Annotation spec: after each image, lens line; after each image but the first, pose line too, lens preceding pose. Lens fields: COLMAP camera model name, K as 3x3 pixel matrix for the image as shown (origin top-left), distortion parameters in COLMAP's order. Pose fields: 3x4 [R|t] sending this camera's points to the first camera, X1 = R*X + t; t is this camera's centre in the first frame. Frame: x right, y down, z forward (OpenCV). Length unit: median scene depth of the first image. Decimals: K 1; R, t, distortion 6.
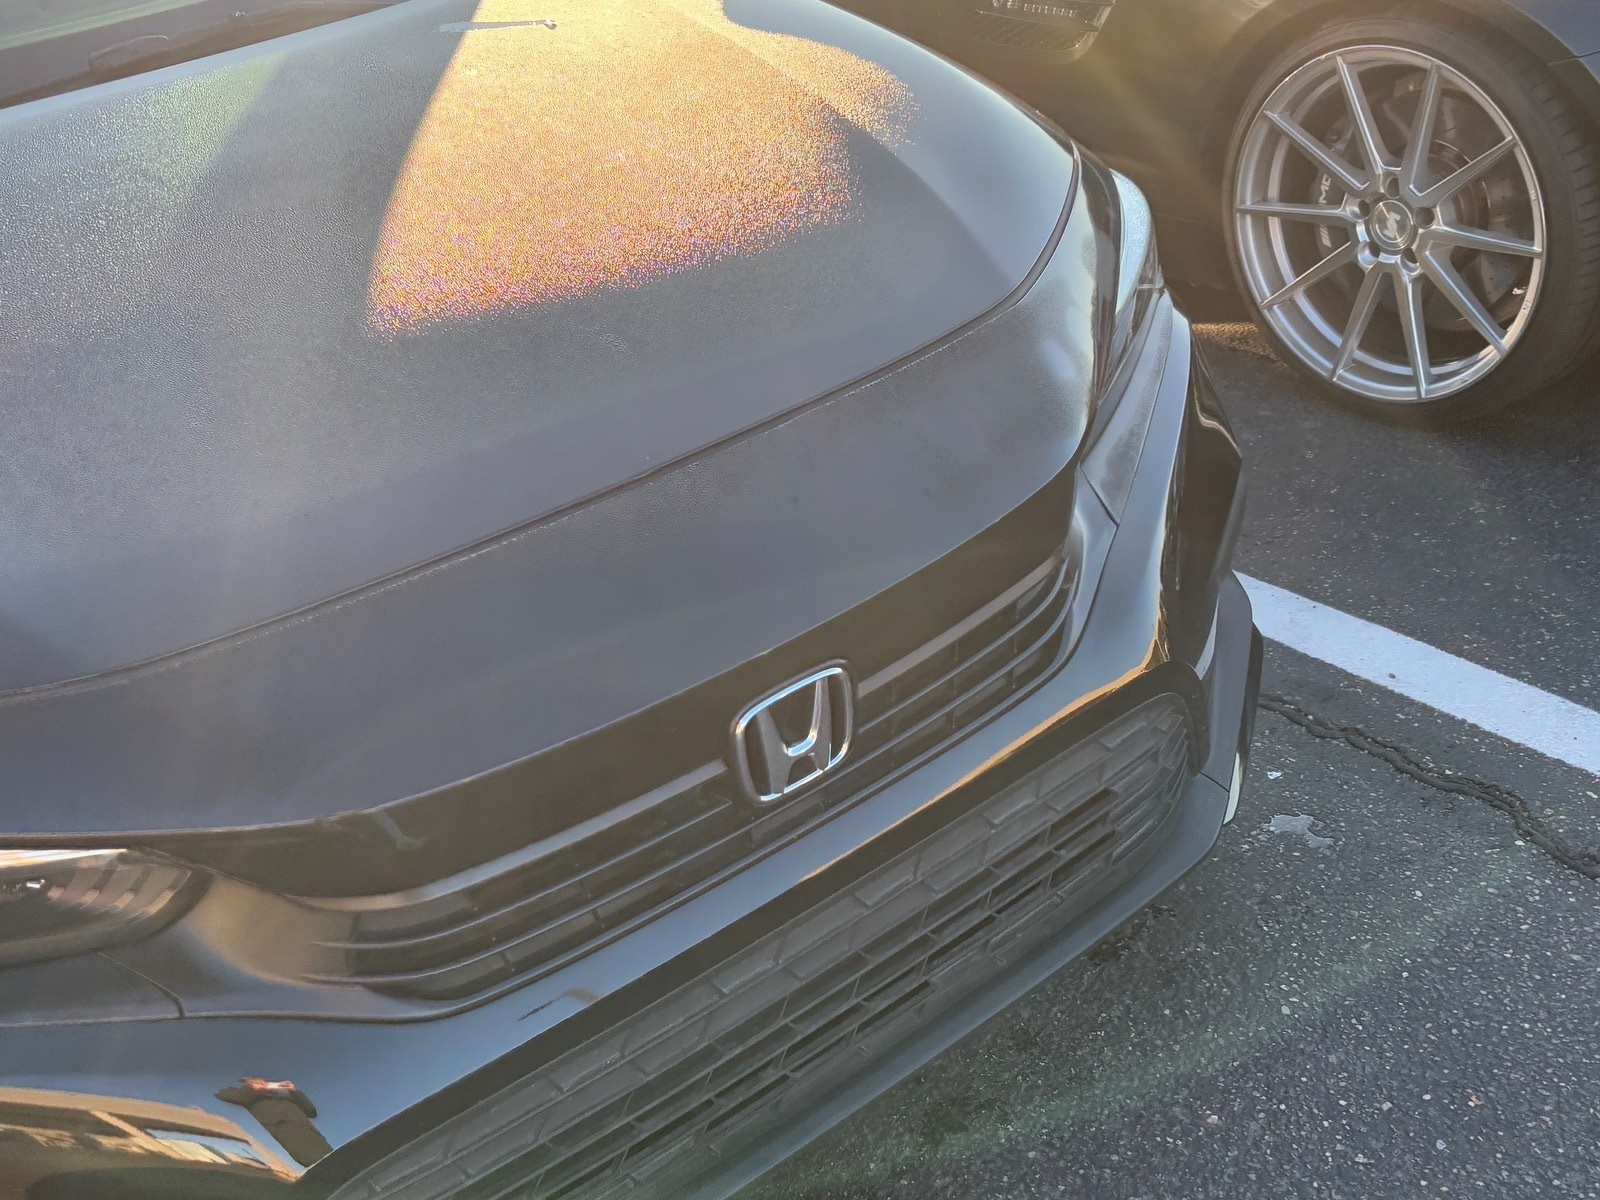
lens RADIAL K [[1994.1, 0, 800.0], [0, 1994.1, 600.0], [0, 0, 1]] dist [0.009935, -0.019886]
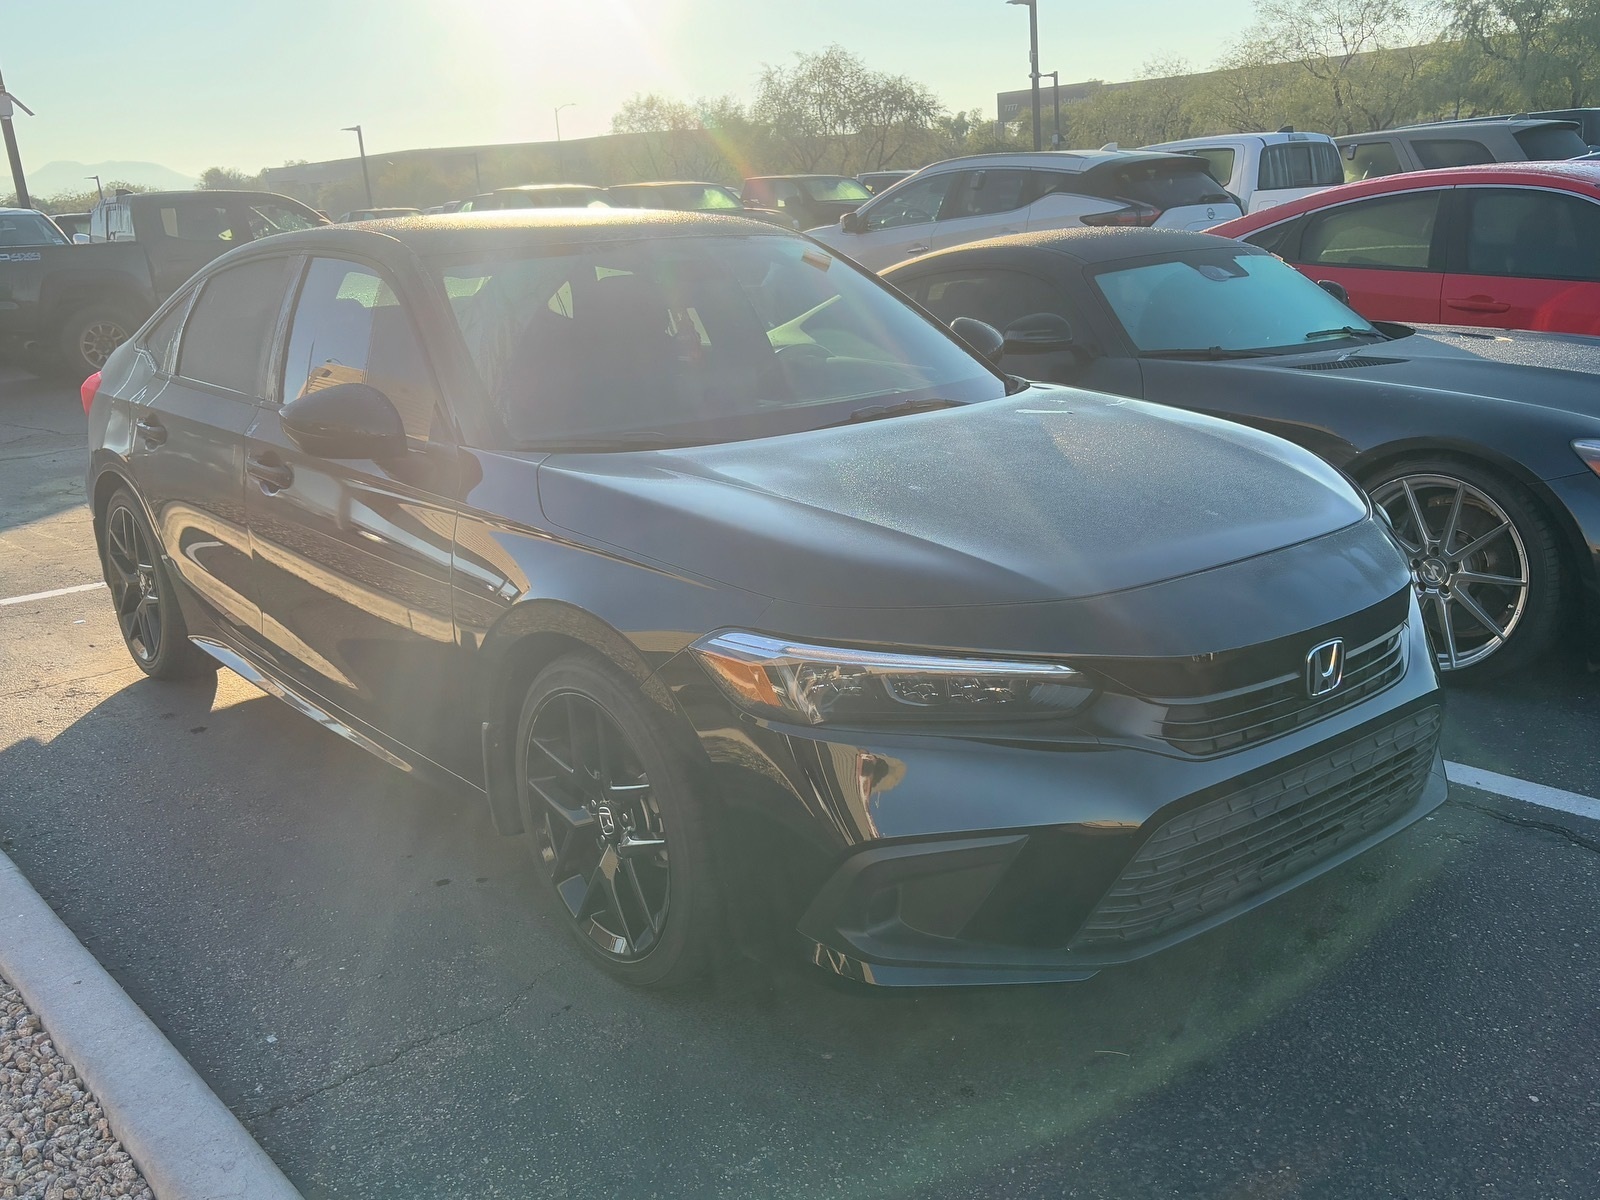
lens RADIAL K [[1470.4, 0, 800.0], [0, 1470.4, 600.0], [0, 0, 1]] dist [-0.000582, -0.000870]
pose [[0.998443, 0.053966, -0.014098, -0.274240], [-0.055774, 0.968621, -0.242205, 0.204104], [0.000584, 0.242615, 0.970123, -0.310934]]
